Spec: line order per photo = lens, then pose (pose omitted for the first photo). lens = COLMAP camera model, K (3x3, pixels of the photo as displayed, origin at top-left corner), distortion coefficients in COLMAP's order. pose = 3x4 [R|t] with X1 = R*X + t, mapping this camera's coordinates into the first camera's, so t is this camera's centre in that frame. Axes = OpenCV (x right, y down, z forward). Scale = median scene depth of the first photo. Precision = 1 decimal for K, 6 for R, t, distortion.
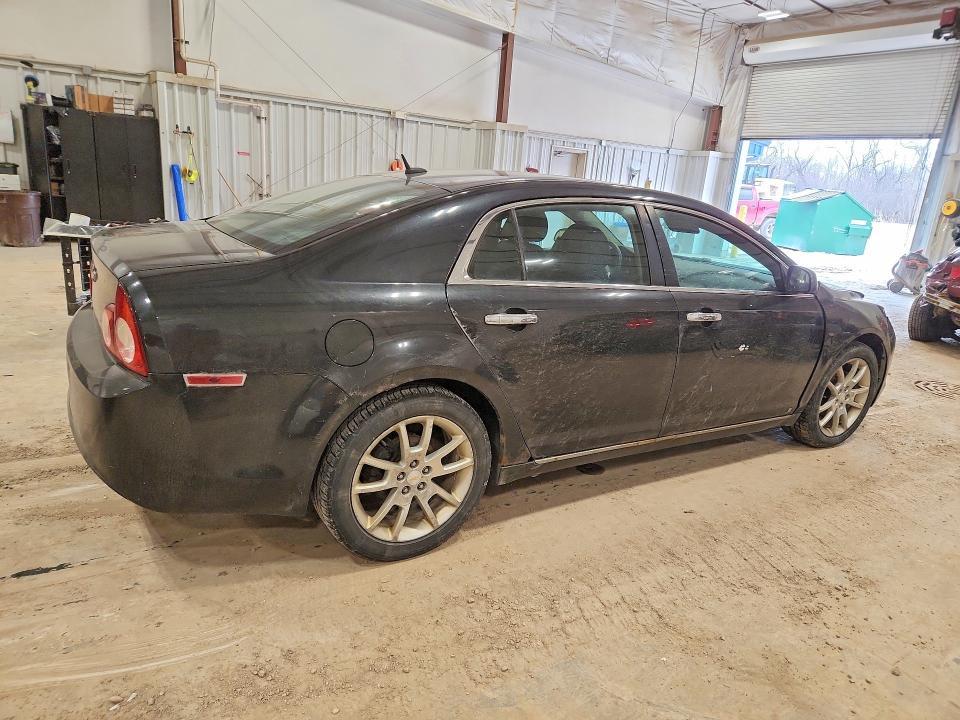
lens RADIAL K [[648.4, 0, 480.0], [0, 648.4, 360.0], [0, 0, 1]] dist [0.035844, -0.004987]
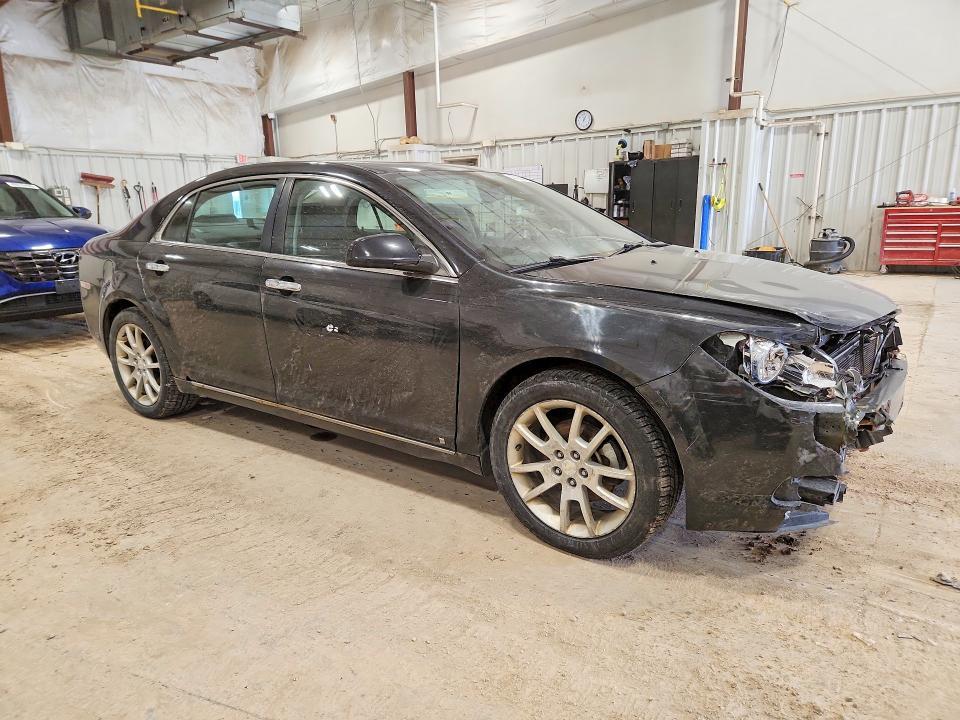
lens RADIAL K [[648.4, 0, 480.0], [0, 648.4, 360.0], [0, 0, 1]] dist [0.035844, -0.004987]
pose [[0.374127, 0.130696, -0.918122, 0.440982], [-0.195272, 0.978926, 0.059779, -0.023423], [0.906586, 0.156918, 0.391763, 0.292563]]
